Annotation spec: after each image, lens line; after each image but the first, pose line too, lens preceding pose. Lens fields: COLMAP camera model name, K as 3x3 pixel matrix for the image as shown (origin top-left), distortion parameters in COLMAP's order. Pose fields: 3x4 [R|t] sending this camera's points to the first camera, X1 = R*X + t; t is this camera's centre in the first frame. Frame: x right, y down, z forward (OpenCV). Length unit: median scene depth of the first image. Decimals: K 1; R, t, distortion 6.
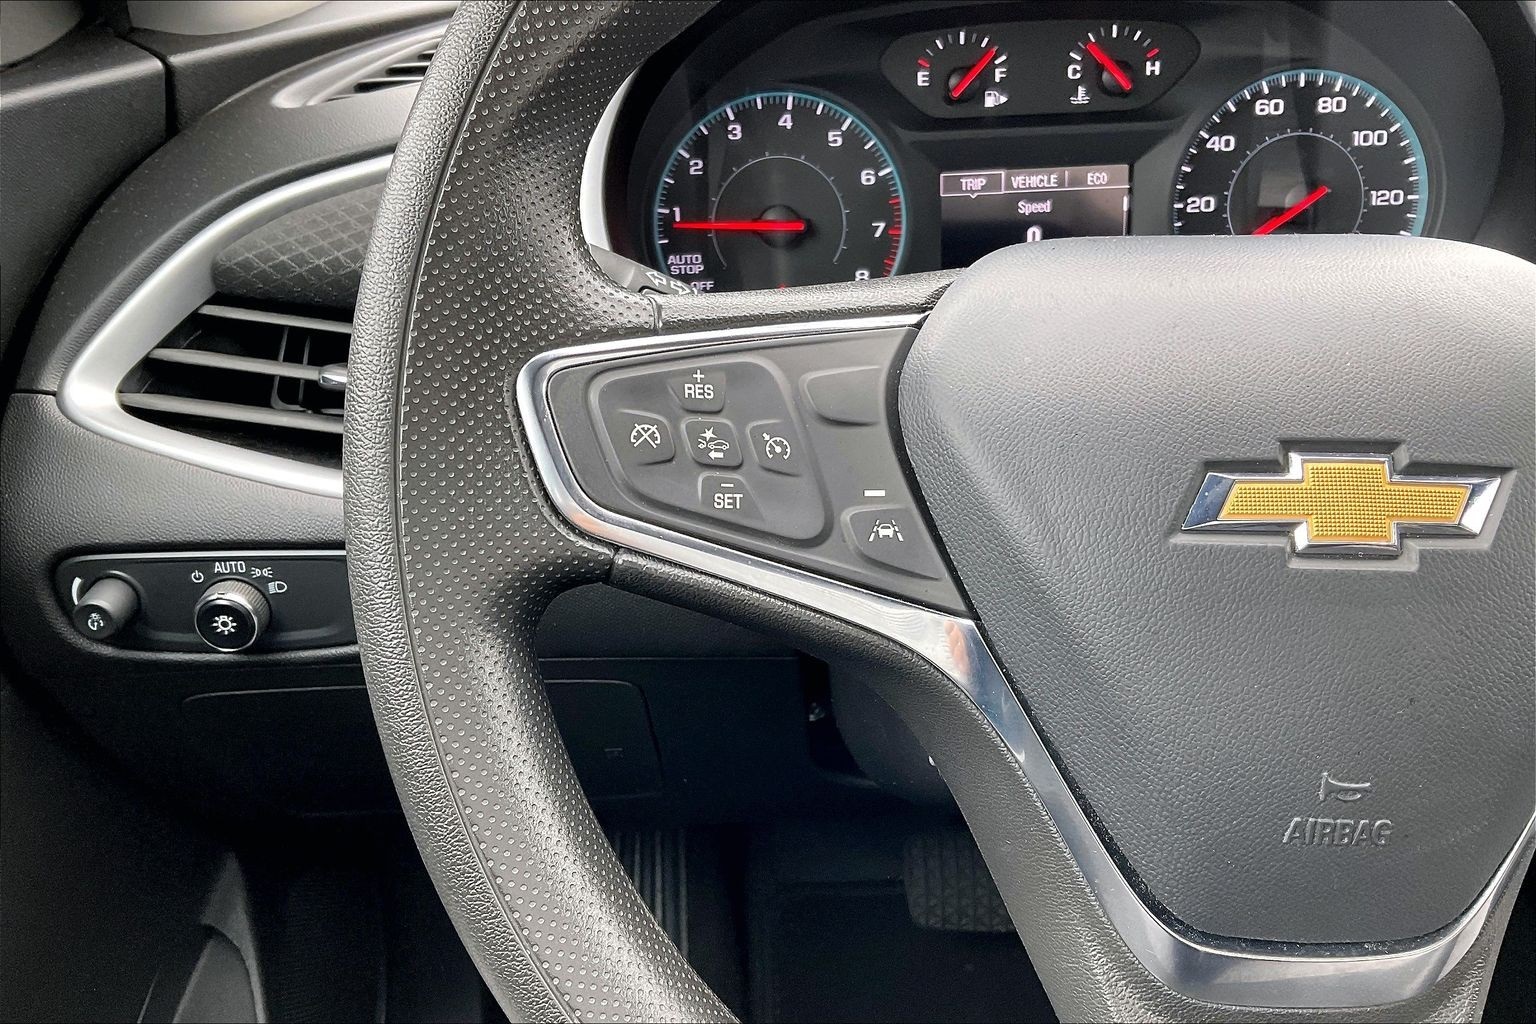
lens RADIAL K [[1268.2, 0, 776.5], [0, 1268.2, 535.7], [0, 0, 1]] dist [0.067663, -0.141759]
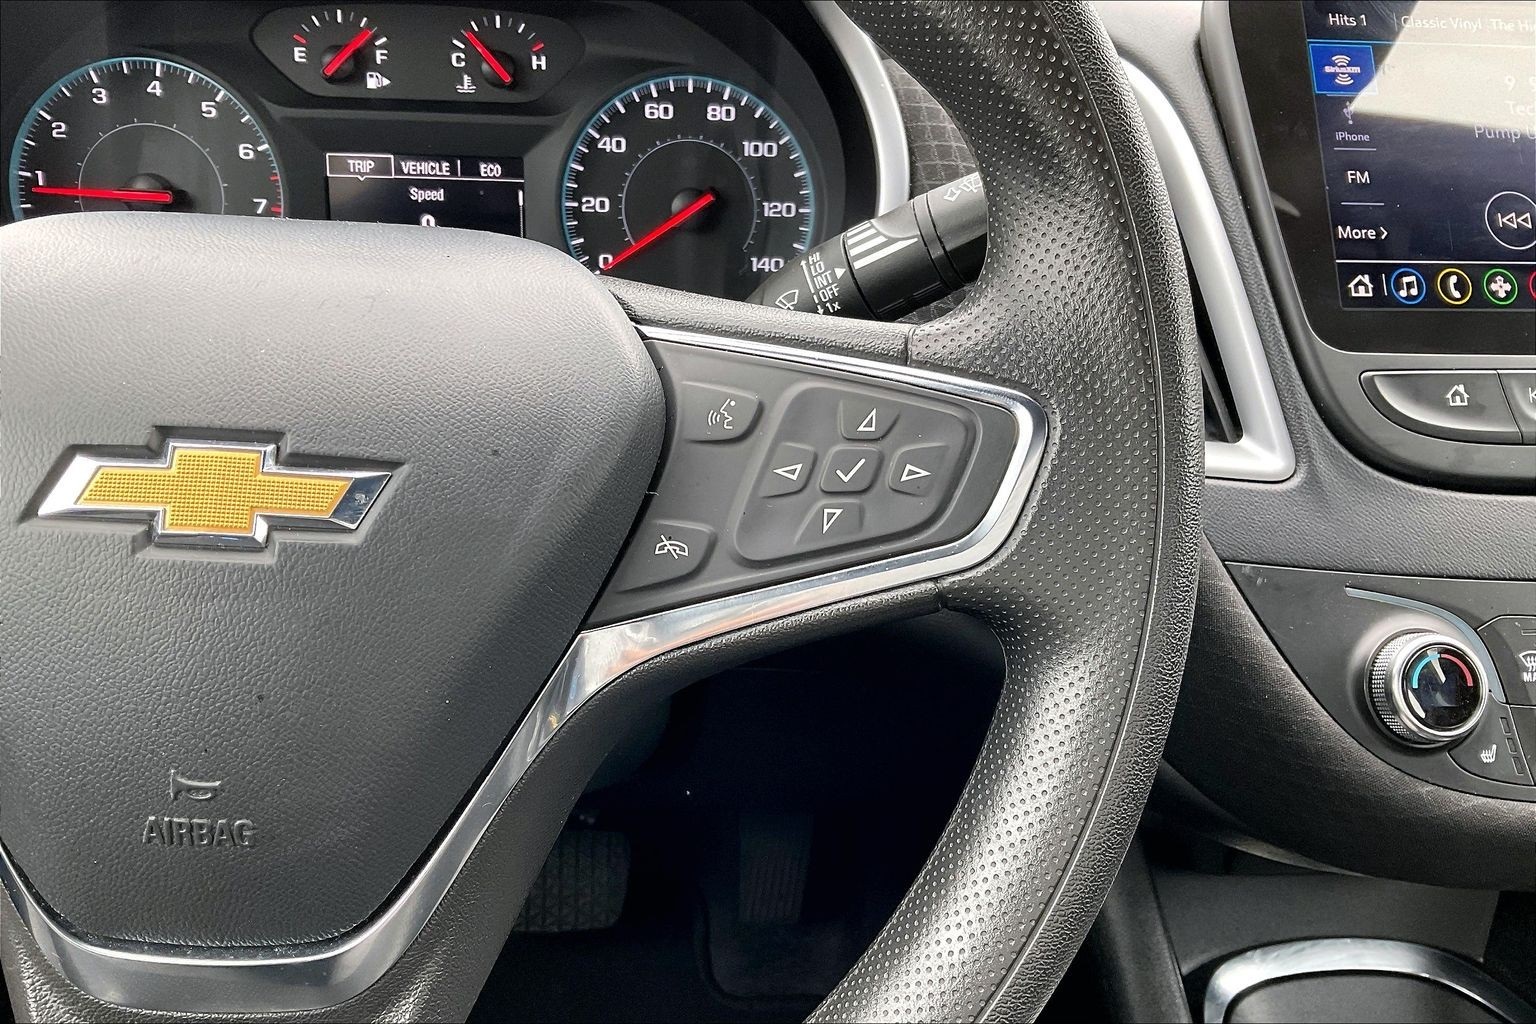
lens RADIAL K [[1268.2, 0, 757.1], [0, 1268.2, 531.9], [0, 0, 1]] dist [0.067663, -0.141759]
pose [[0.992584, 0.034188, 0.116655, 0.356714], [-0.033821, 0.999415, -0.005120, -0.002193], [-0.116762, 0.001137, 0.993159, -0.004728]]
